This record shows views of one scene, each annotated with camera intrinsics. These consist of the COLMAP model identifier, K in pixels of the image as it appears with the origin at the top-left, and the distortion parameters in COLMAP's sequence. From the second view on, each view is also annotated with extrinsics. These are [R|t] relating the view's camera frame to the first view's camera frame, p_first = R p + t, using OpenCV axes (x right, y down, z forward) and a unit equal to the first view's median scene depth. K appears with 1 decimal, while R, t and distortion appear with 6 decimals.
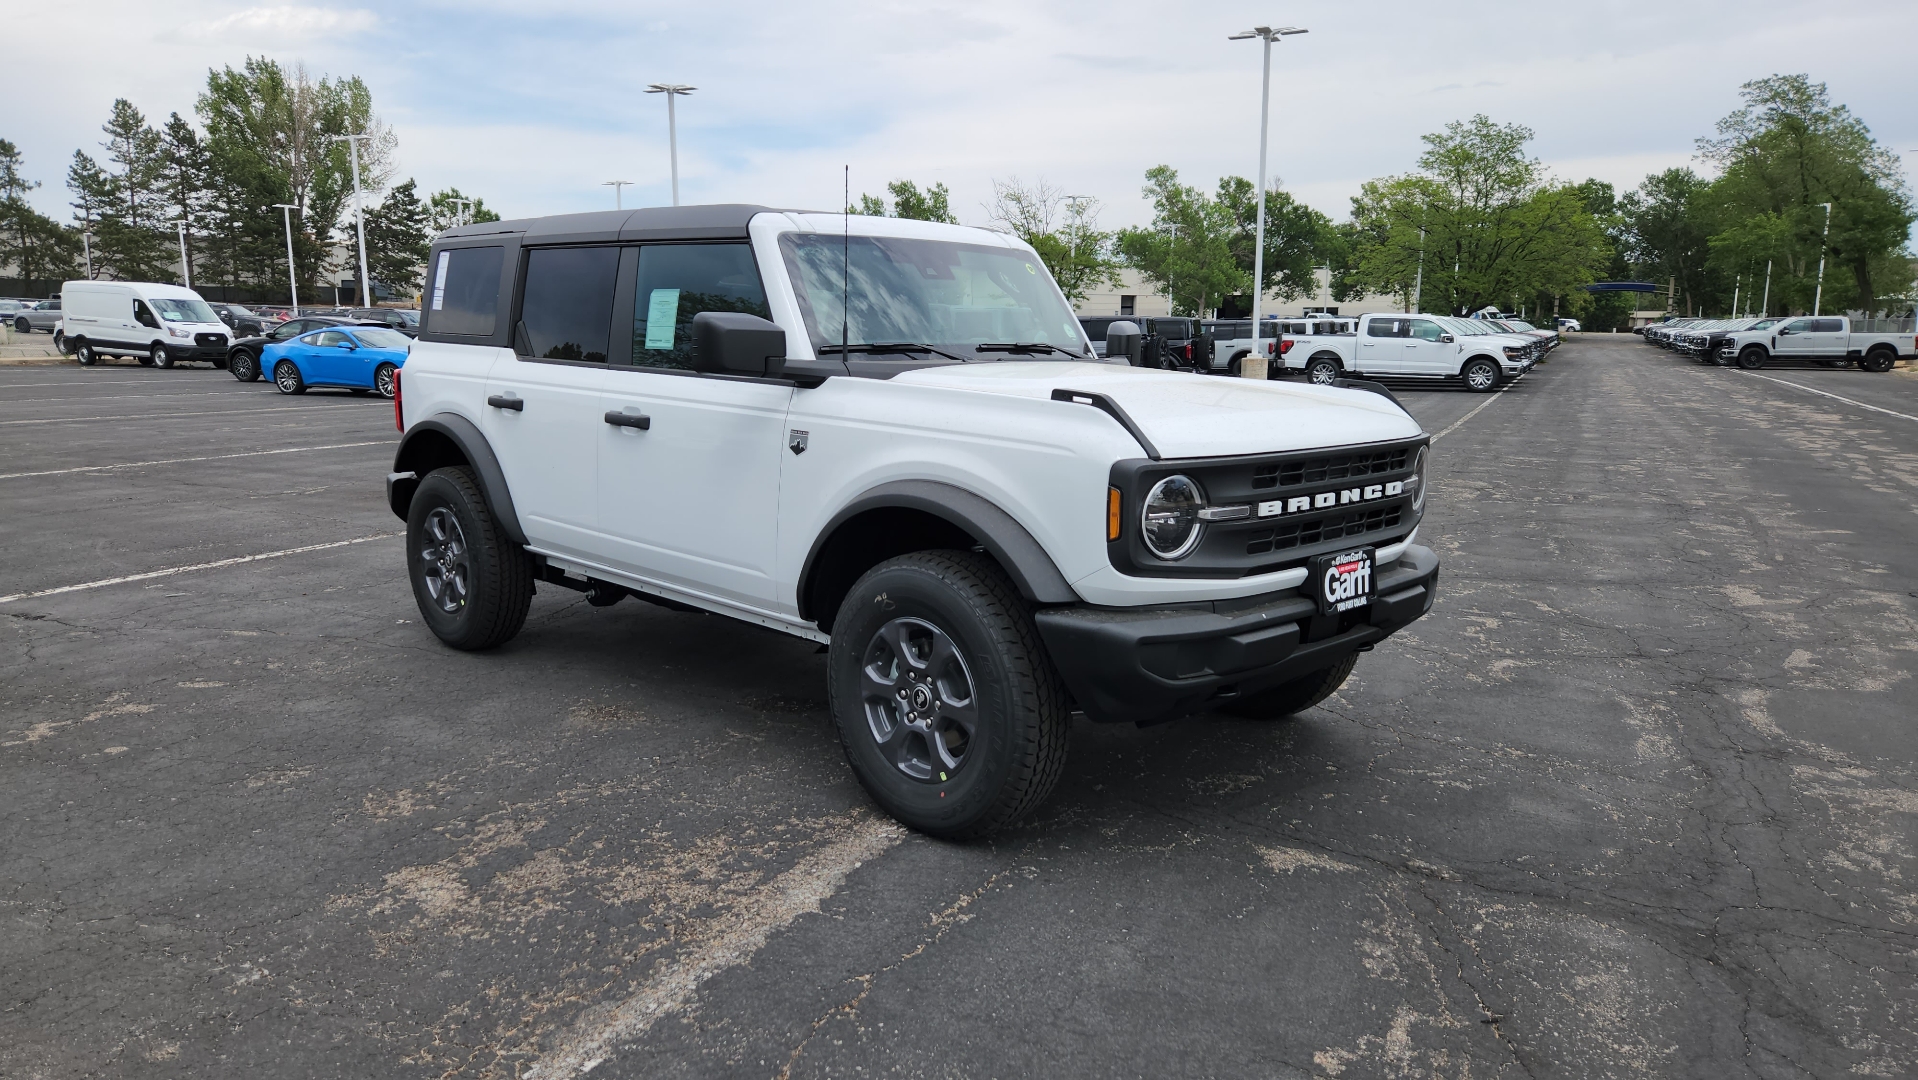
lens RADIAL K [[1284.6, 0, 917.2], [0, 1284.6, 531.1], [0, 0, 1]] dist [0.074538, -0.063442]
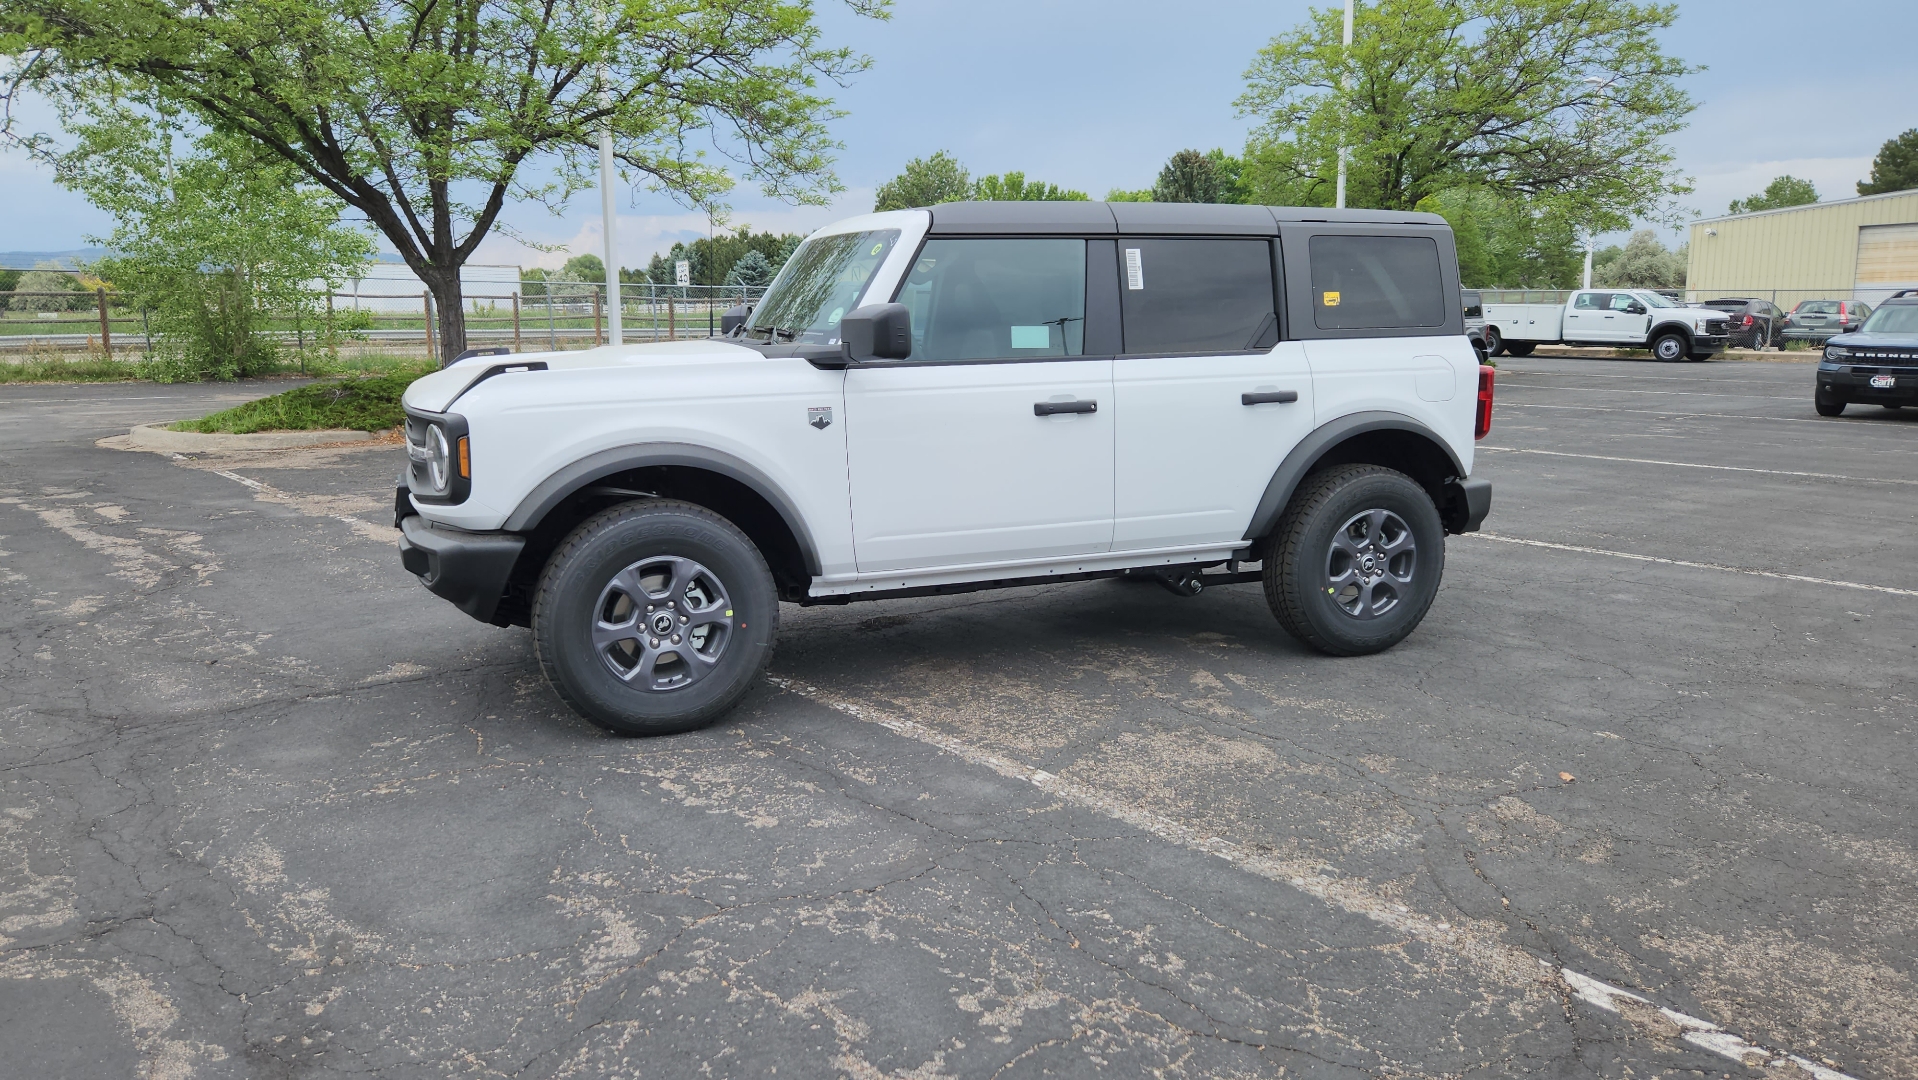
lens RADIAL K [[1282.0, 0, 915.1], [0, 1282.0, 534.0], [0, 0, 1]] dist [0.072768, -0.061331]
pose [[-0.388891, 0.145250, -0.909762, 1.026447], [-0.149165, 0.964537, 0.217758, -0.226559], [0.909128, 0.220389, -0.353433, 1.501106]]
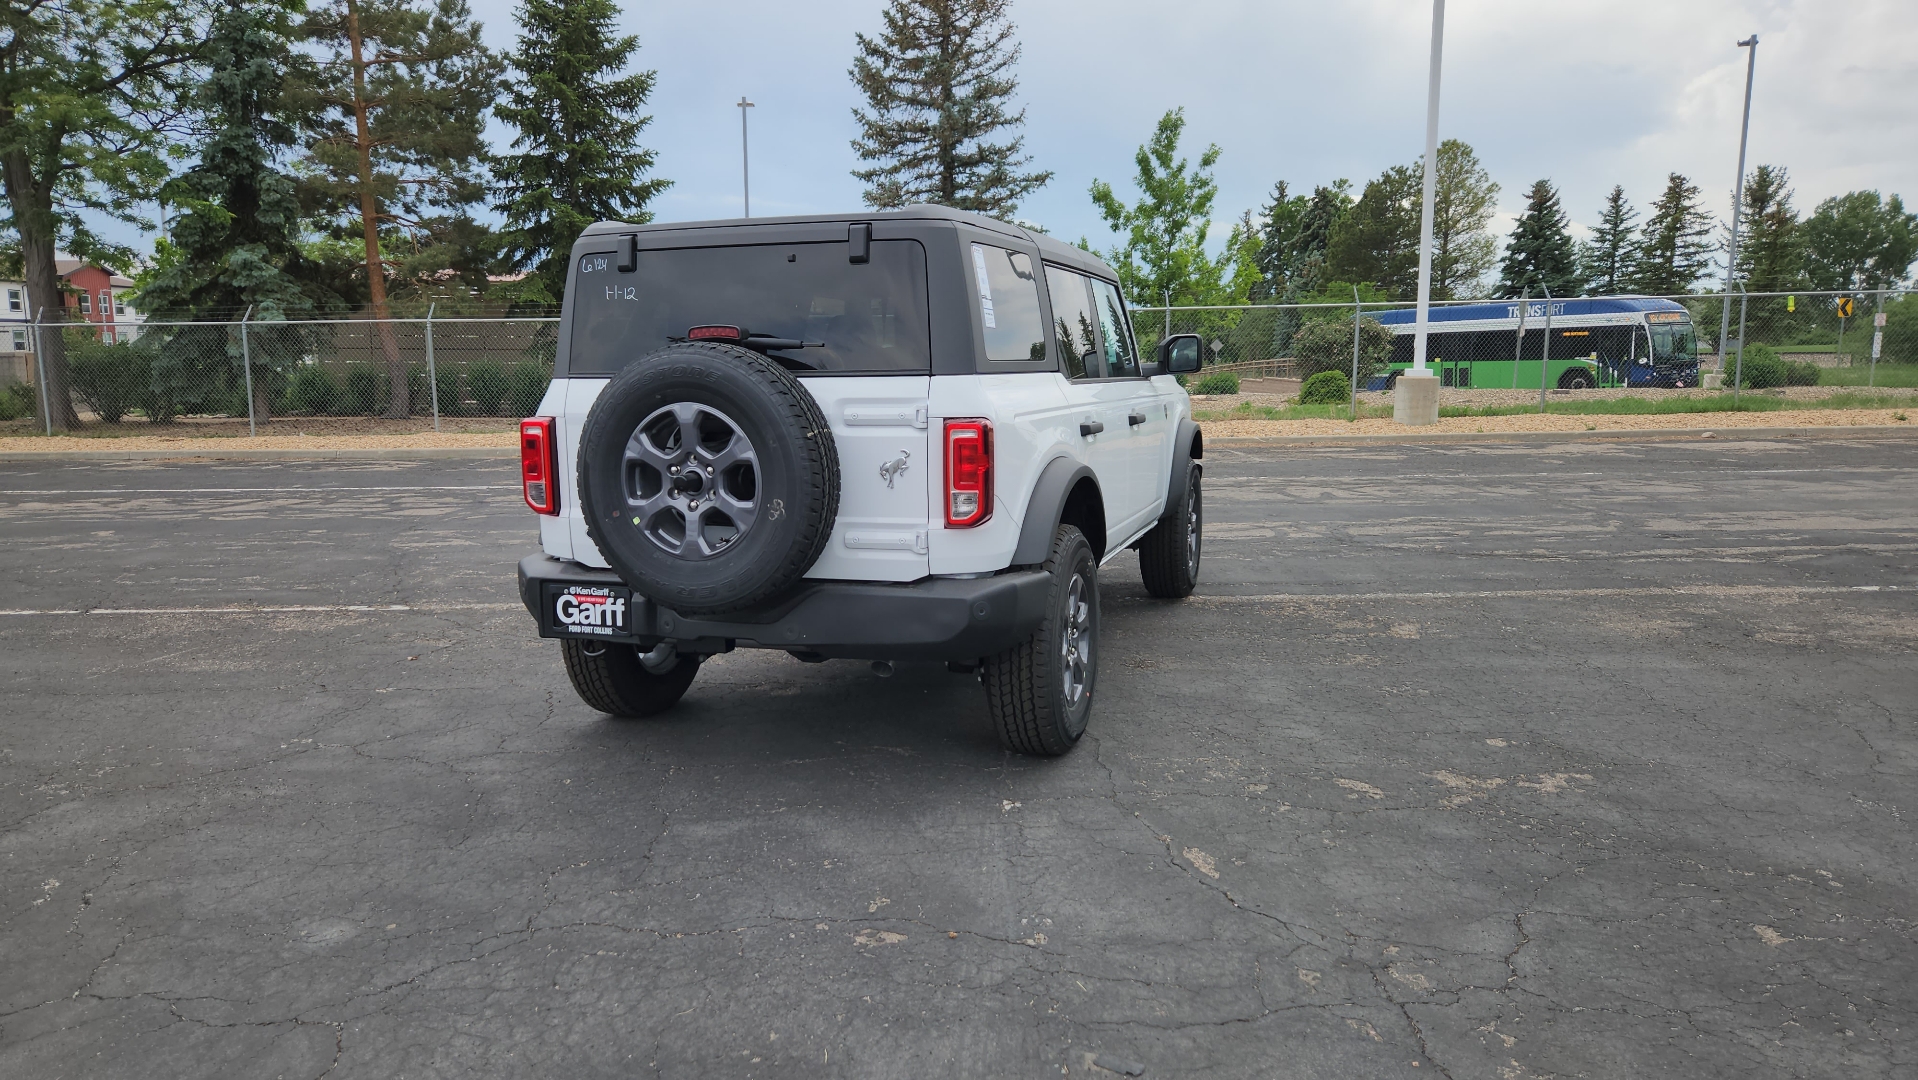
lens RADIAL K [[1279.7, 0, 915.1], [0, 1279.7, 548.2], [0, 0, 1]] dist [0.071419, -0.057852]
pose [[-0.435145, -0.140015, 0.889407, -1.221845], [0.151048, 0.962481, 0.225420, -0.271014], [-0.887600, 0.232434, -0.397670, 1.666372]]
